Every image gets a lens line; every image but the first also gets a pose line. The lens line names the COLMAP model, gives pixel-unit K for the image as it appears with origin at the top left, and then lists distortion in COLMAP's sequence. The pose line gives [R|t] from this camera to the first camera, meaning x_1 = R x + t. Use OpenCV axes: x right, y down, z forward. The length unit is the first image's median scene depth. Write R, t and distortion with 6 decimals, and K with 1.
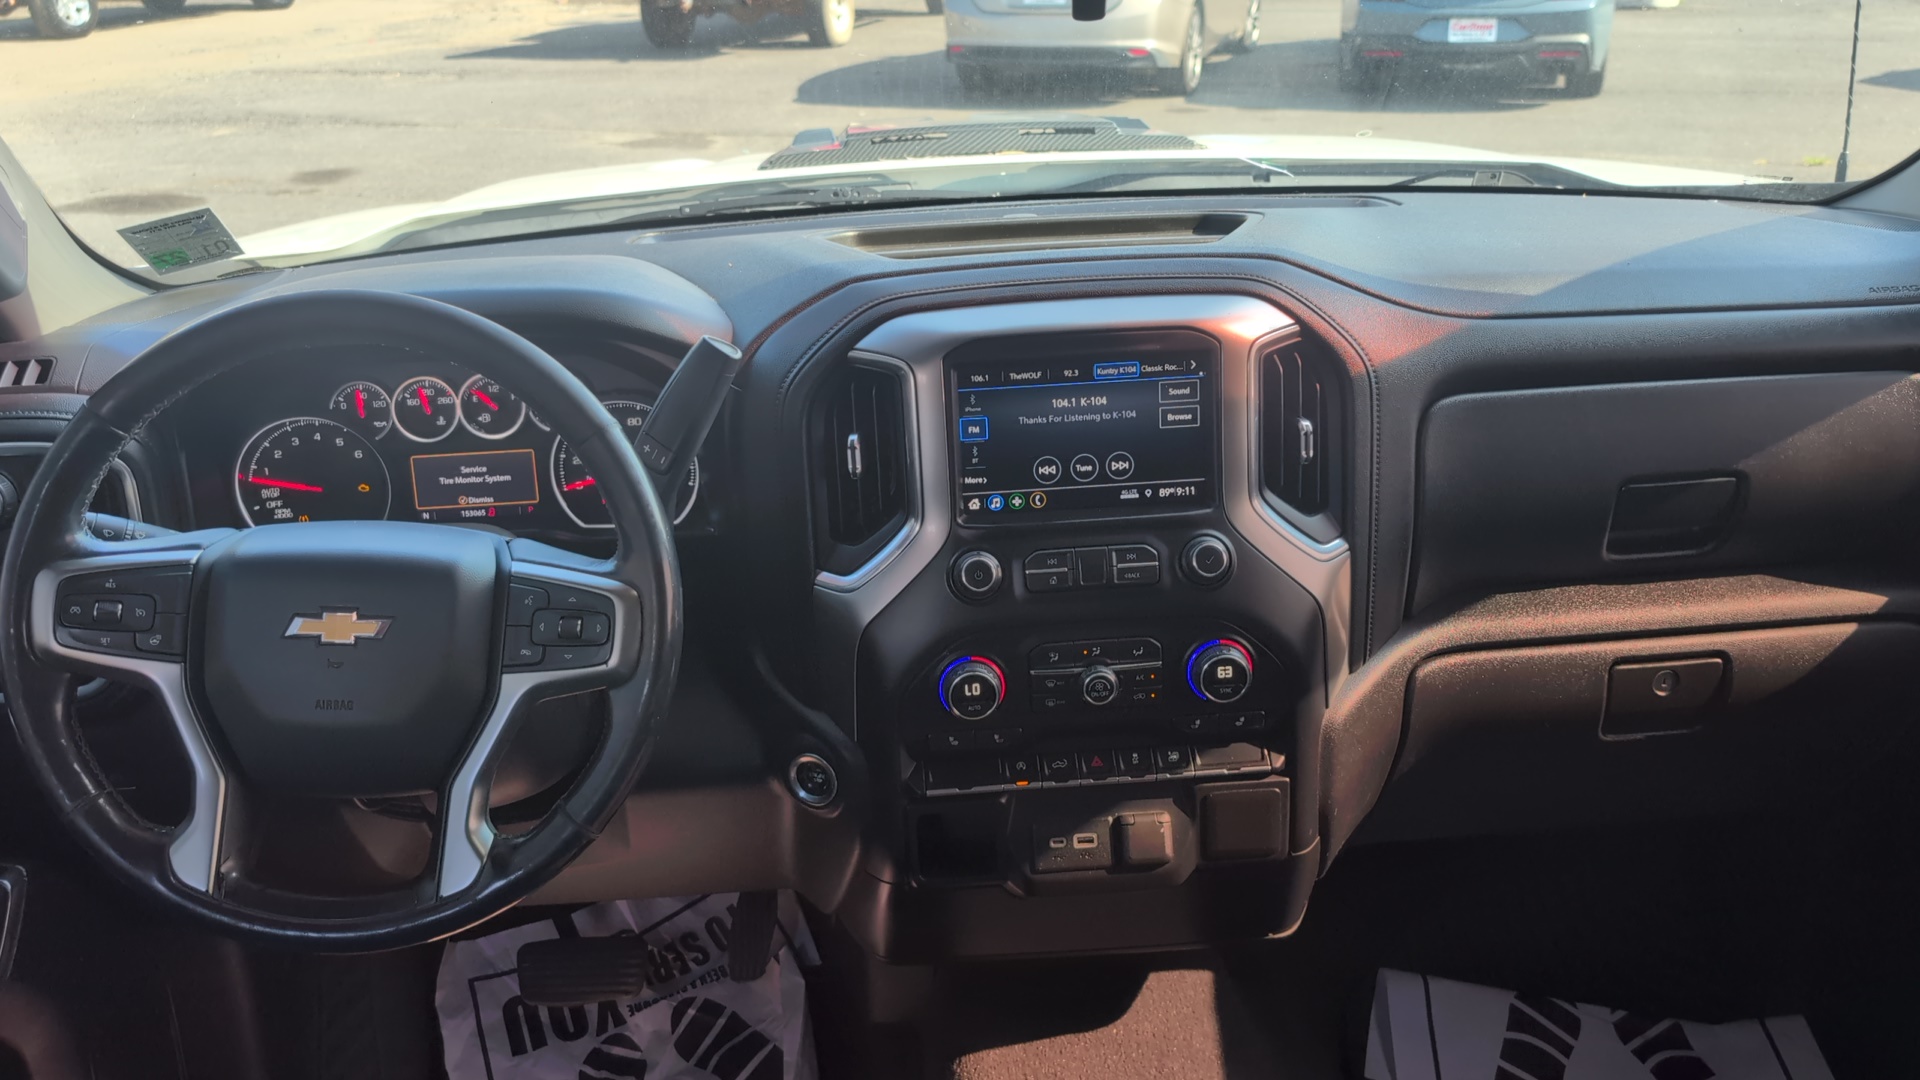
lens RADIAL K [[1598.8, 0, 973.2], [0, 1598.8, 537.3], [0, 0, 1]] dist [0.089430, -0.253309]
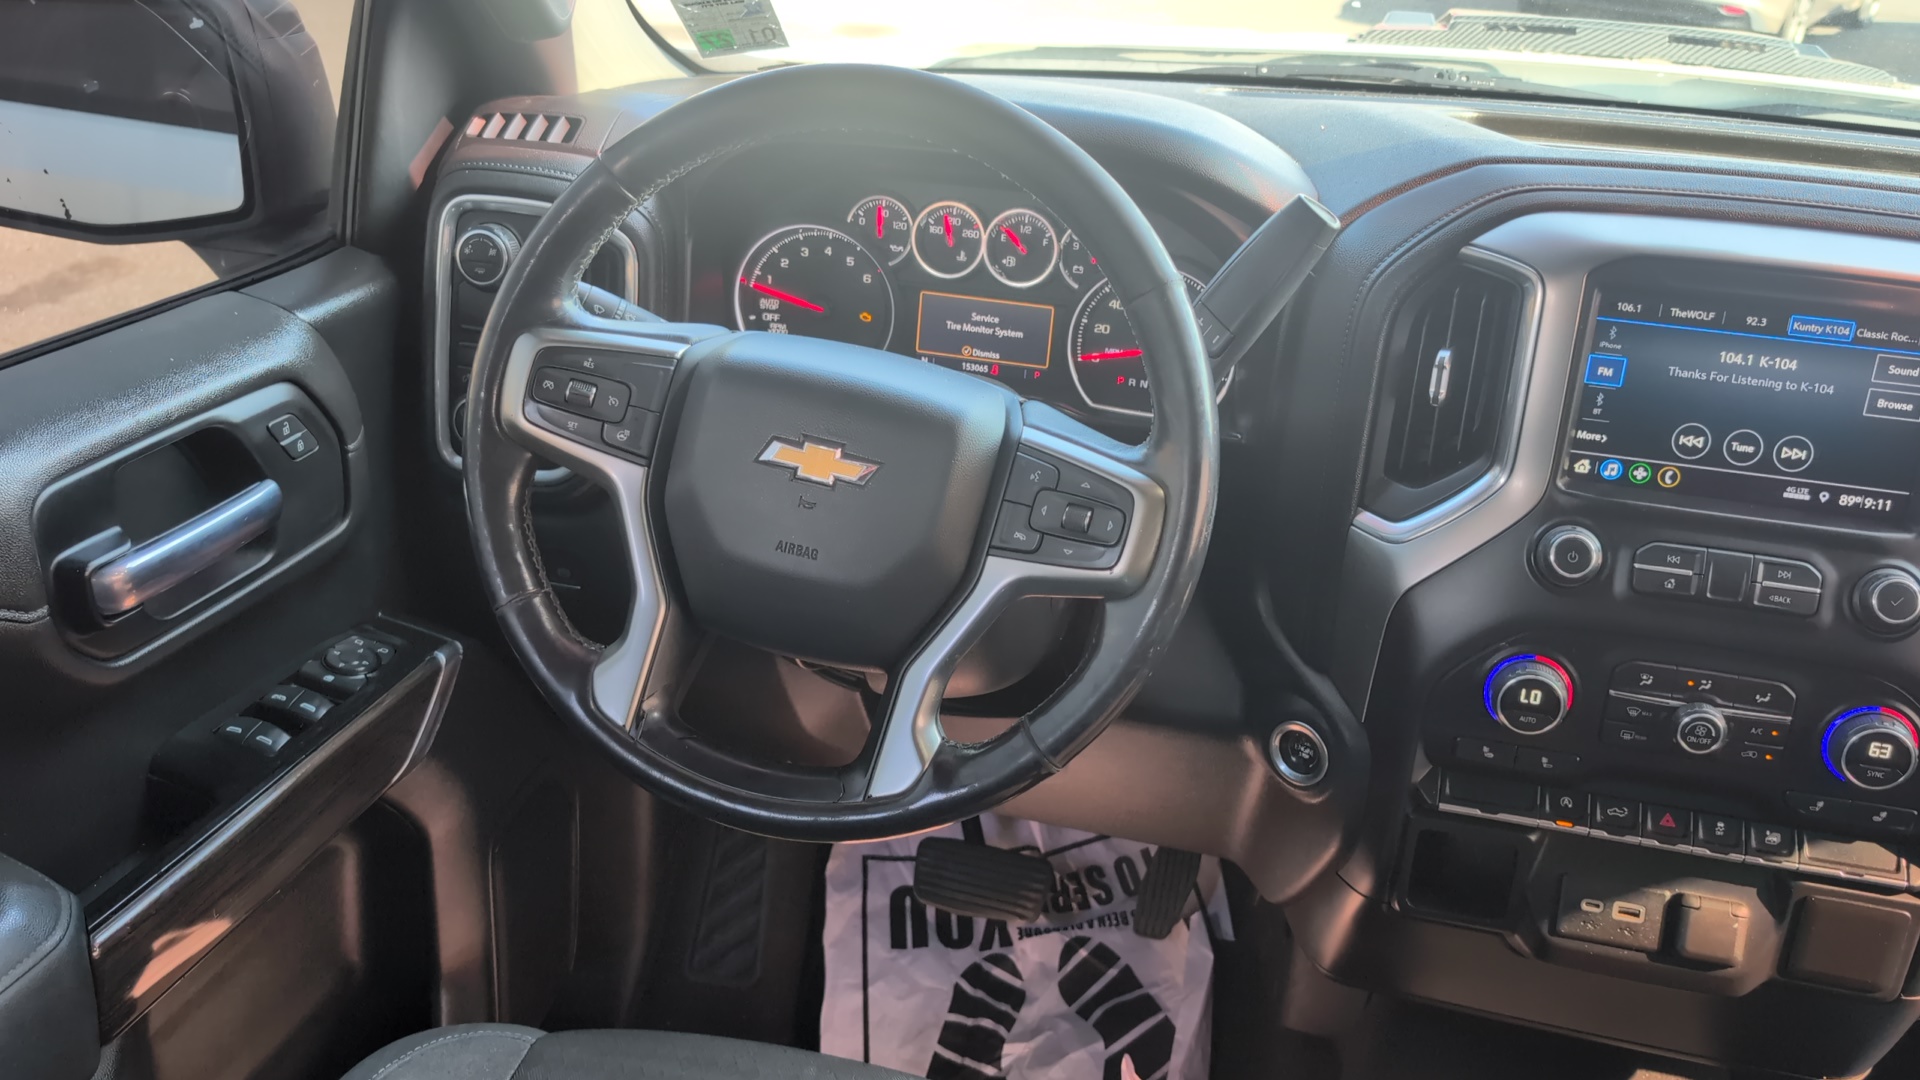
lens RADIAL K [[1615.6, 0, 960.0], [0, 1615.6, 540.0], [0, 0, 1]] dist [-0.004378, -0.002489]
pose [[0.942532, 0.206862, -0.262378, -0.071850], [-0.193345, 0.978134, 0.076624, 0.012988], [0.272491, -0.021491, 0.961918, 0.156432]]
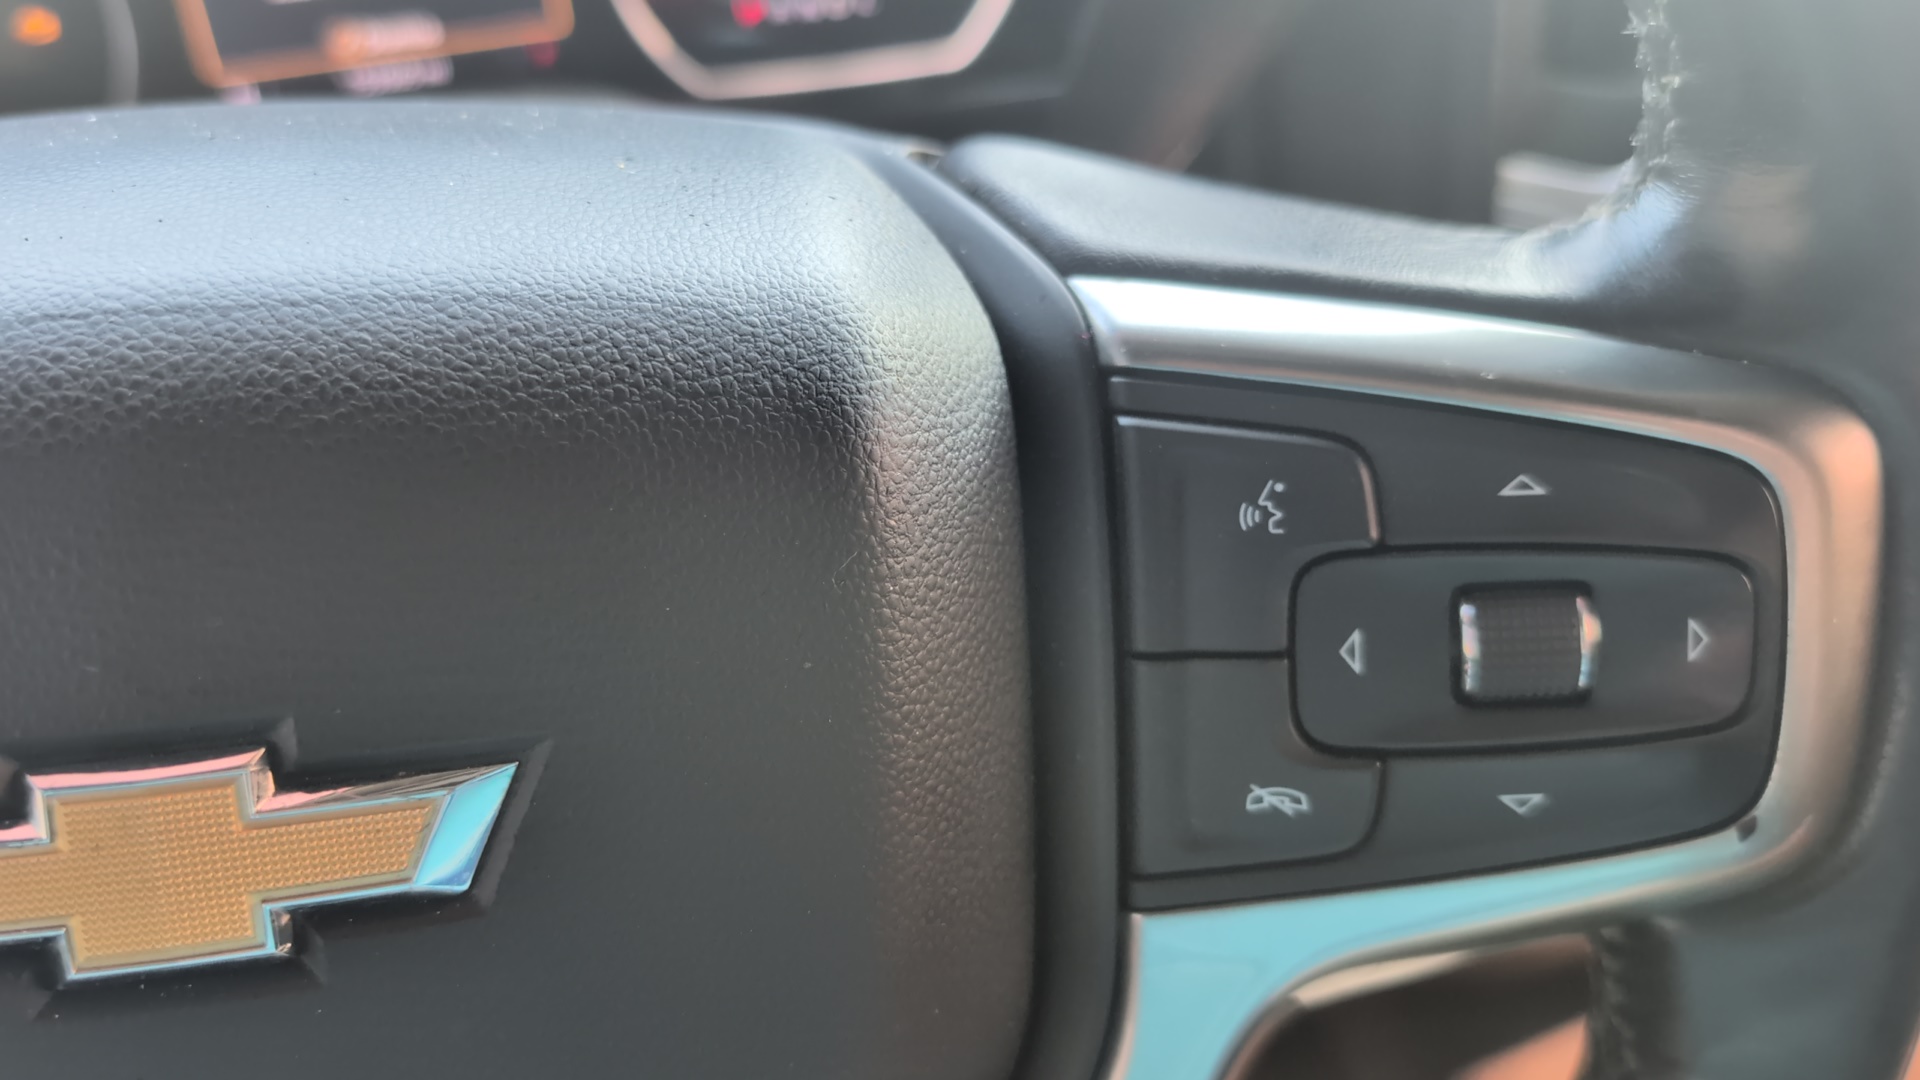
lens RADIAL K [[1725.0, 0, 960.0], [0, 1725.0, 540.0], [0, 0, 1]] dist [-0.086321, -0.007118]
pose [[0.983045, -0.115586, 0.142349, -0.272170], [0.074635, 0.961312, 0.265158, -0.006868], [-0.167490, -0.250038, 0.953639, 0.675595]]
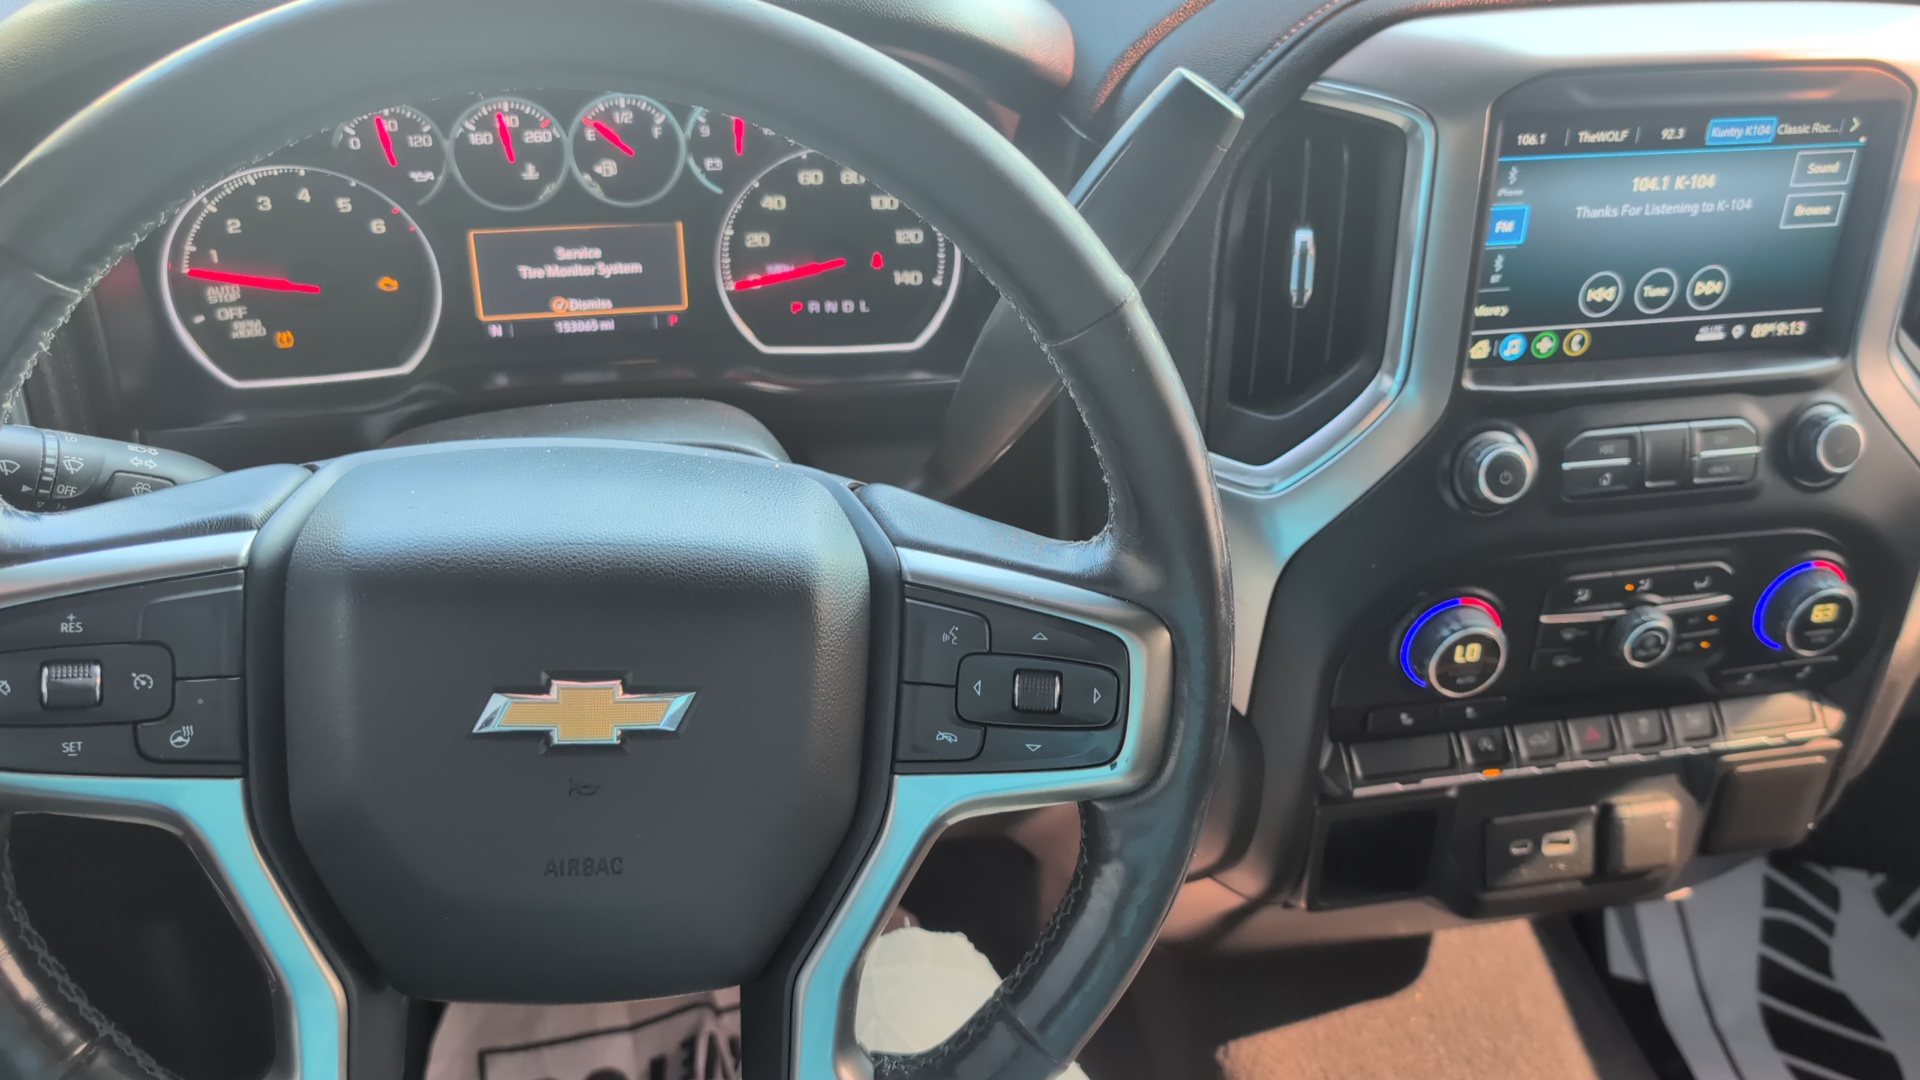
lens RADIAL K [[1648.0, 0, 968.6], [0, 1648.0, 548.7], [0, 0, 1]] dist [-0.012358, -0.011510]
pose [[0.989869, -0.010119, 0.141620, -0.279231], [-0.023249, 0.972442, 0.231984, -0.087285], [-0.140065, -0.232927, 0.962355, 0.414001]]
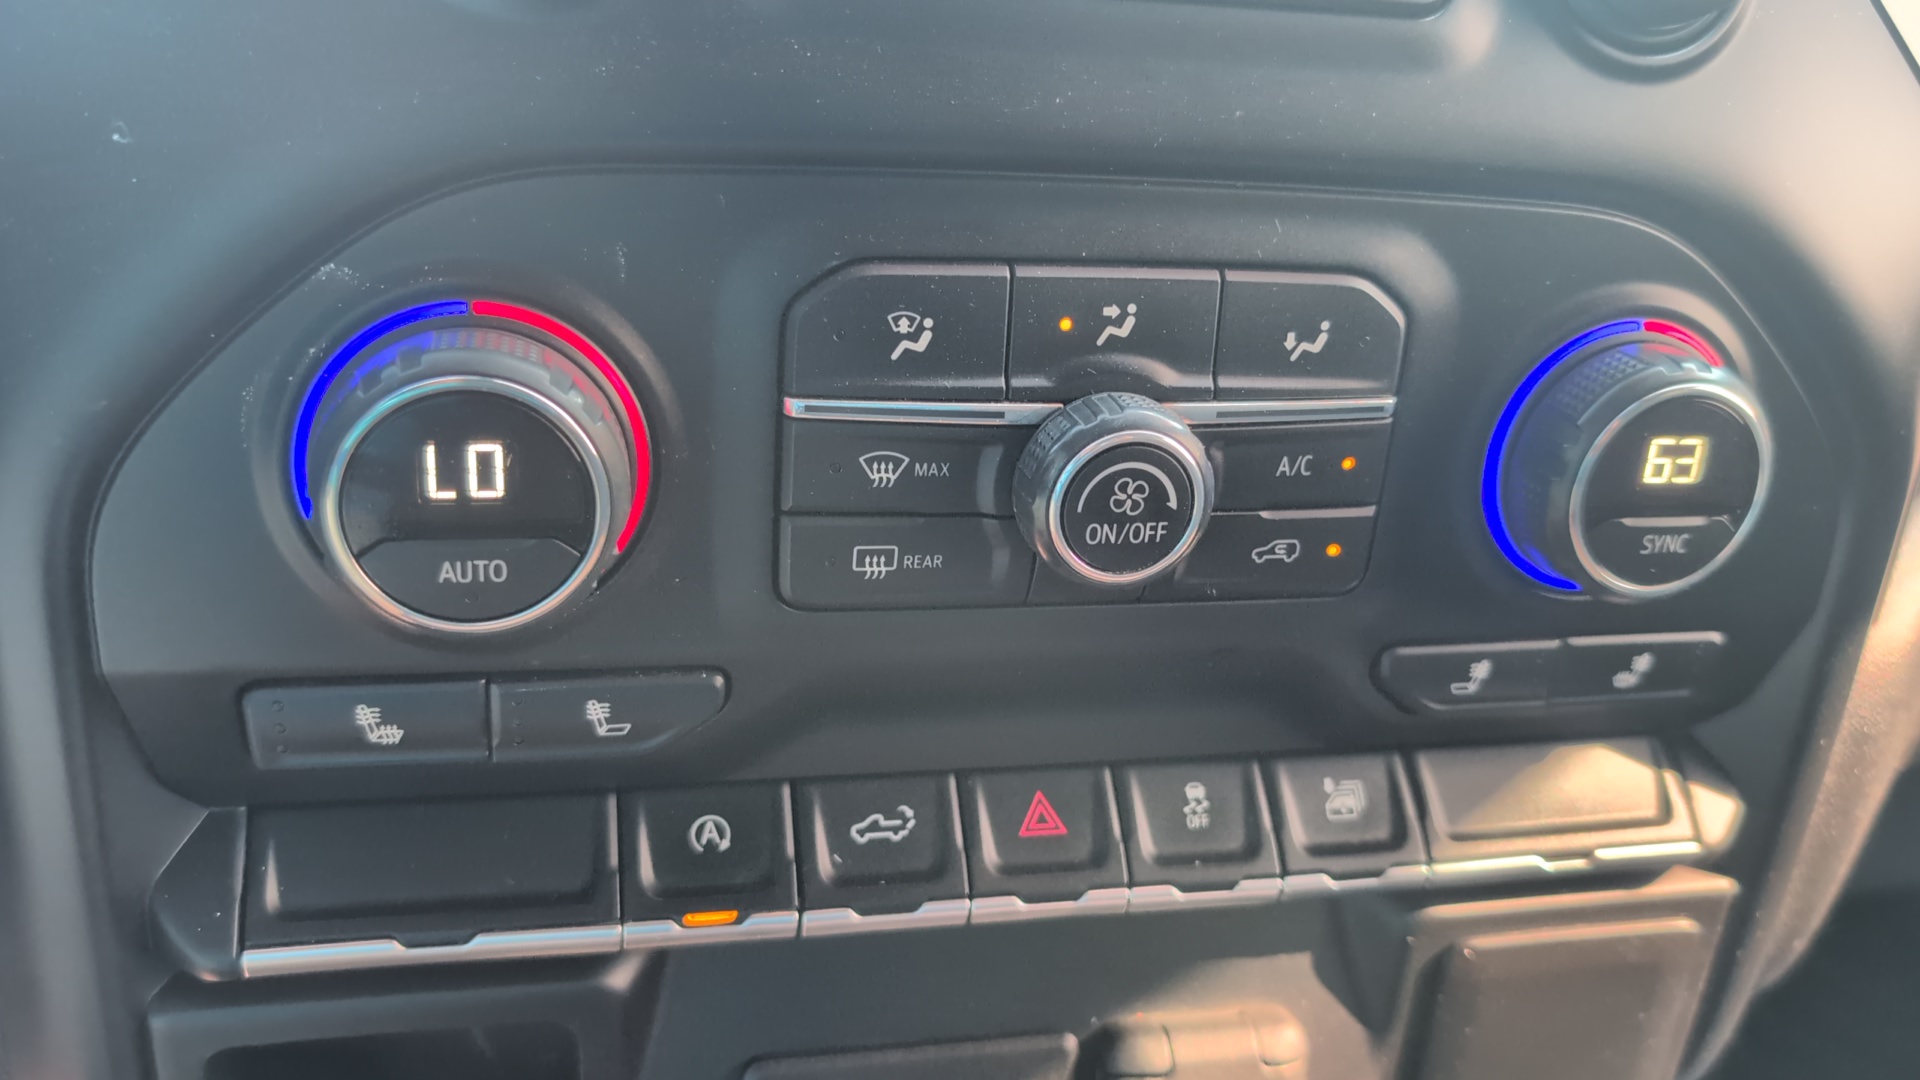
lens RADIAL K [[1648.0, 0, 968.6], [0, 1648.0, 548.7], [0, 0, 1]] dist [-0.012358, -0.011510]
pose [[0.981018, 0.050388, 0.187256, 0.020773], [-0.070294, 0.992377, 0.101228, 0.079852], [-0.180727, -0.112470, 0.977081, 0.795065]]
